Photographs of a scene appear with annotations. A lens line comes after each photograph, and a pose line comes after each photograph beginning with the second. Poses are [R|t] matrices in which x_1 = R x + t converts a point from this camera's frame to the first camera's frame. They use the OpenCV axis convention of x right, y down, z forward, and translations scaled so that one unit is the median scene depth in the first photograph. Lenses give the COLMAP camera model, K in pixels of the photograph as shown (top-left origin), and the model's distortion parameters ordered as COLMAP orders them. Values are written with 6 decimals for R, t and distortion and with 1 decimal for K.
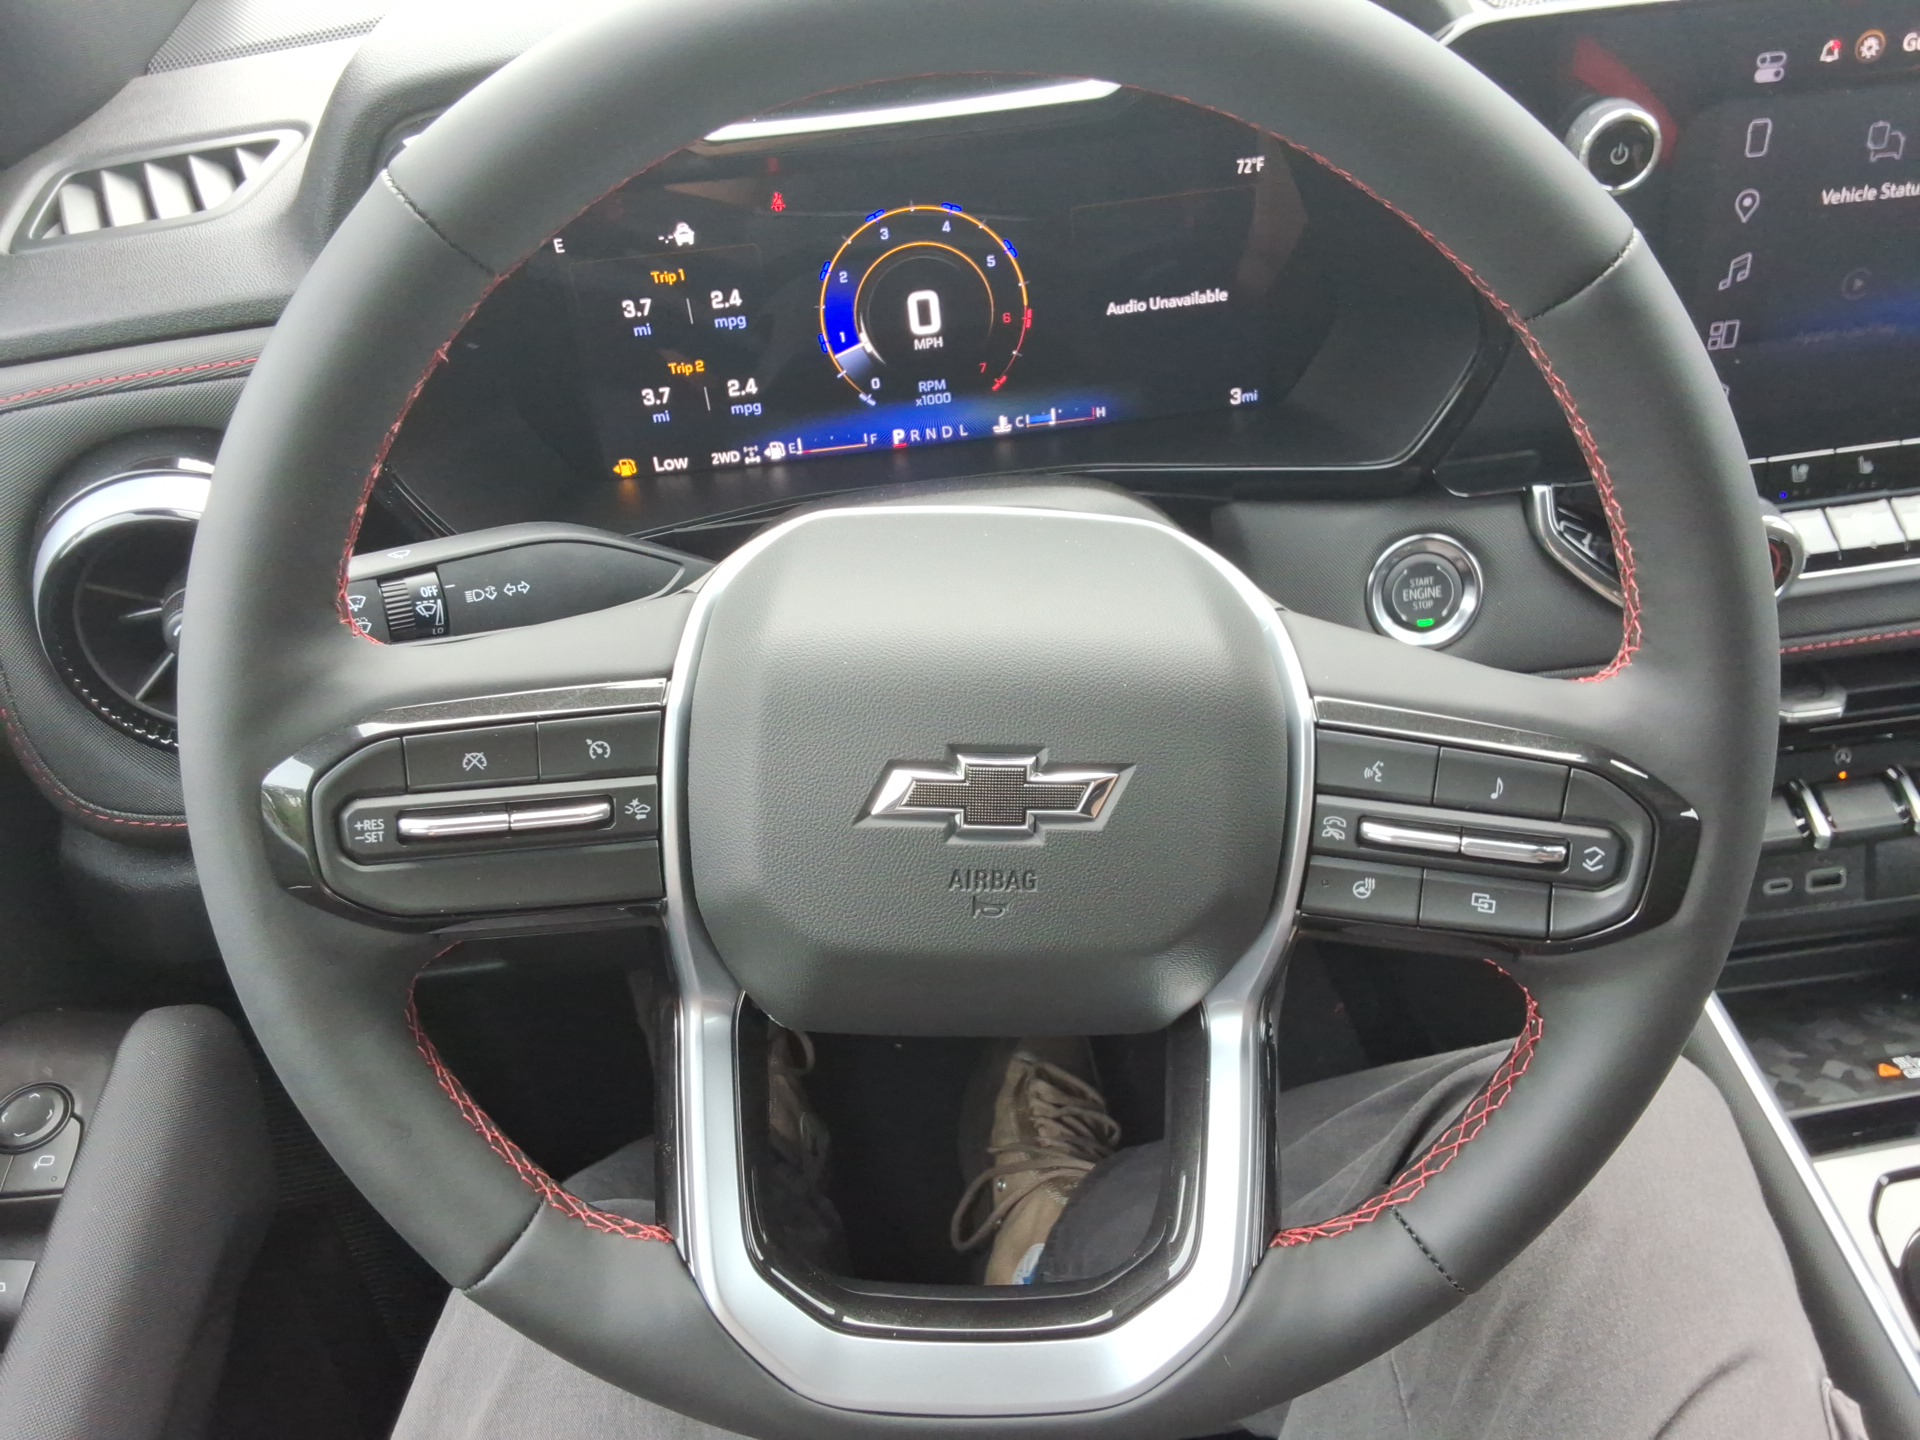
lens RADIAL K [[1553.1, 0, 963.6], [0, 1553.1, 720.8], [0, 0, 1]] dist [0.131505, -0.217656]
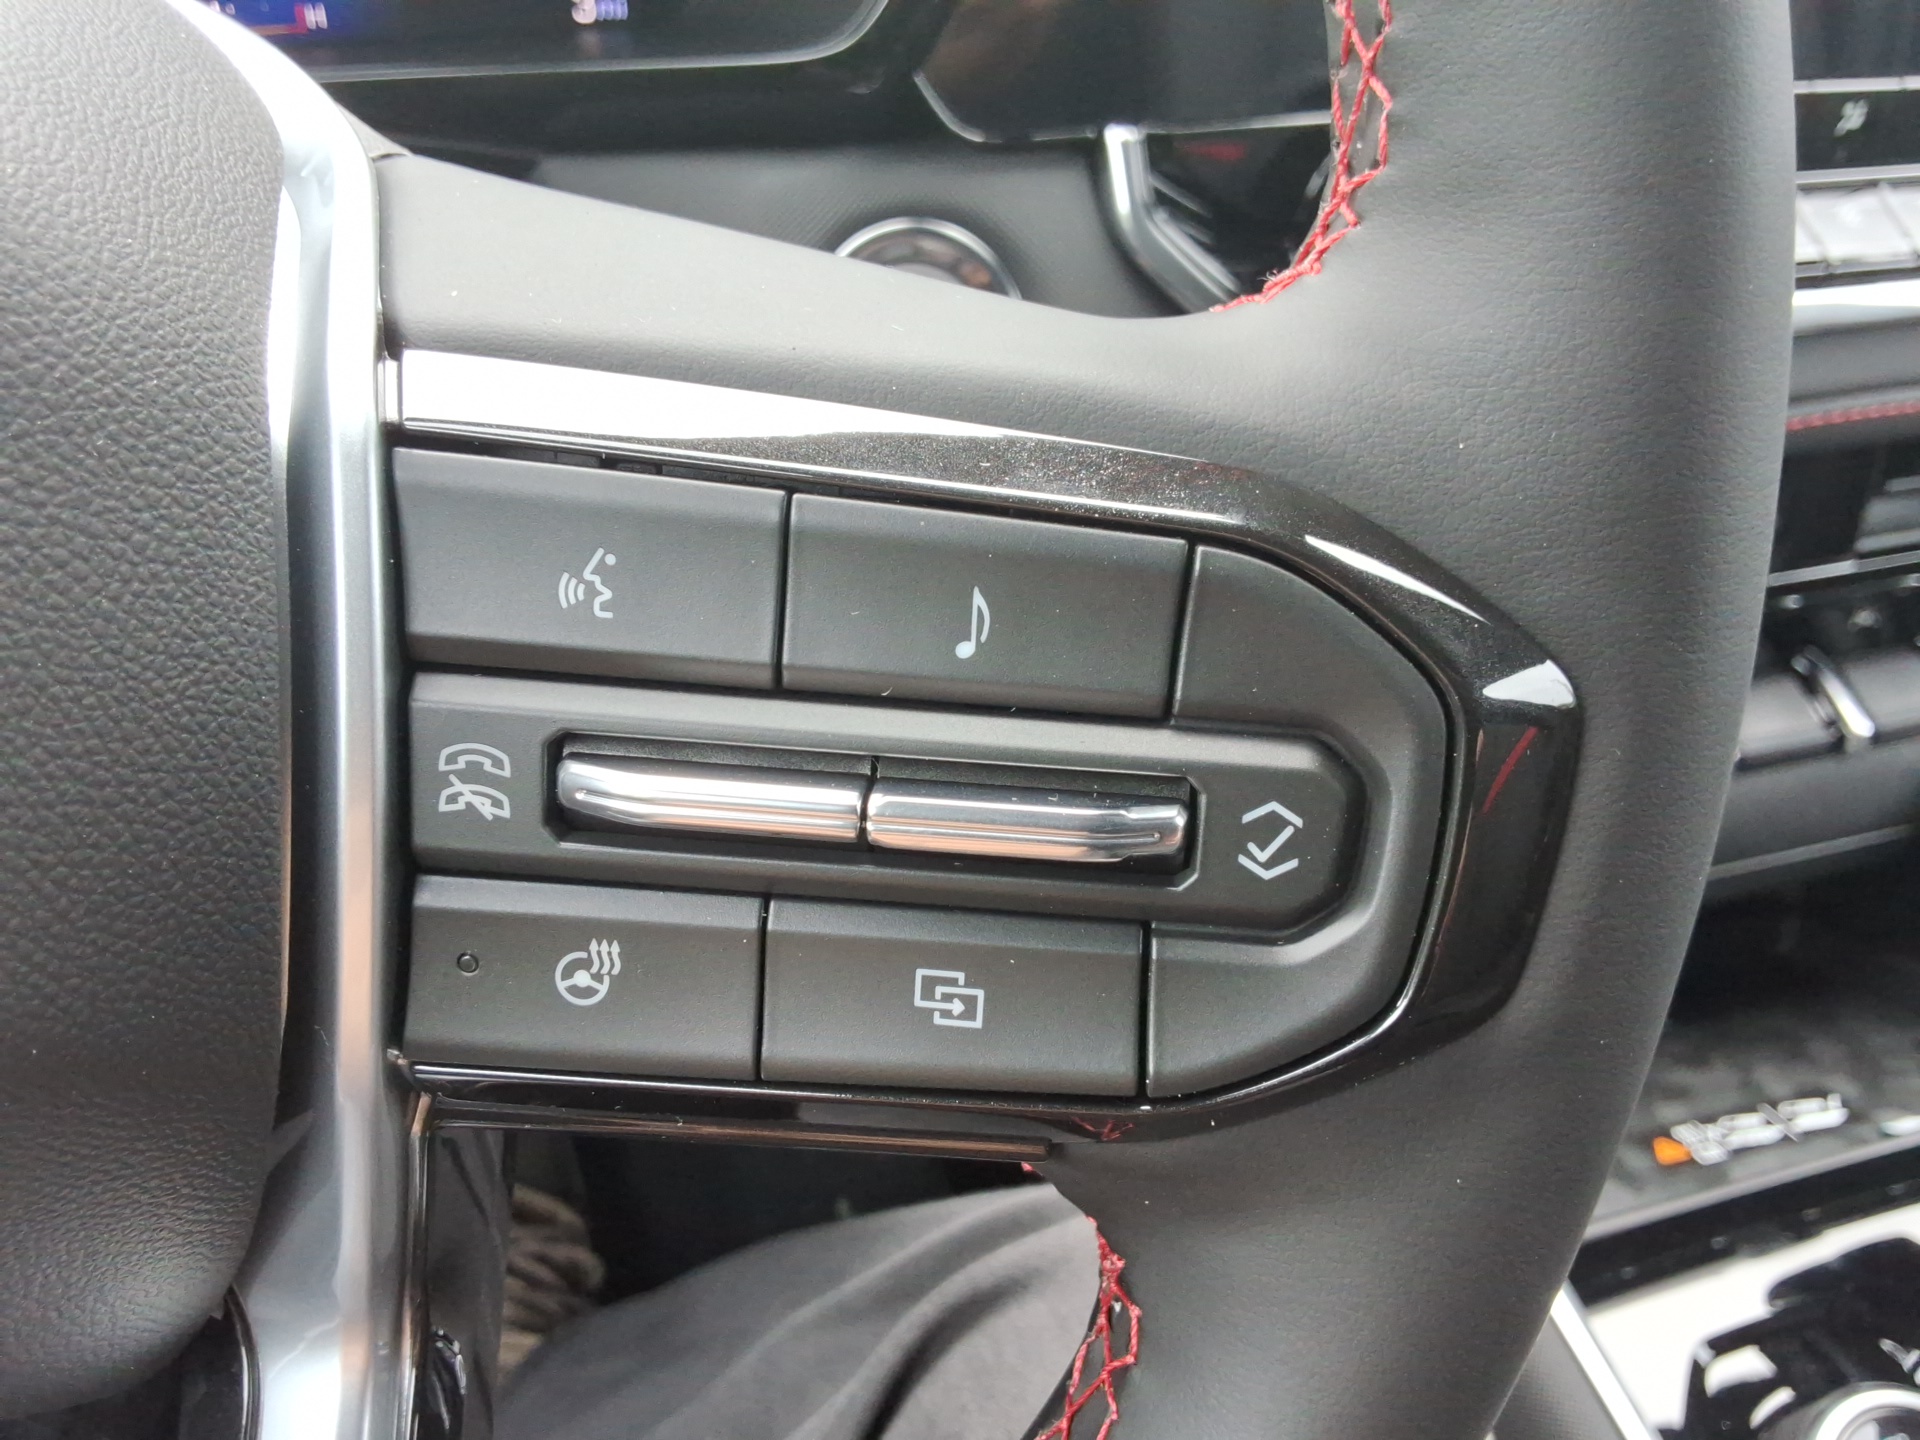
lens RADIAL K [[1553.1, 0, 963.6], [0, 1553.1, 720.8], [0, 0, 1]] dist [0.131505, -0.217656]
pose [[0.974060, -0.030643, 0.224207, 0.268931], [0.031580, 0.999501, -0.000594, 0.061611], [-0.224077, 0.007659, 0.974541, 0.705200]]
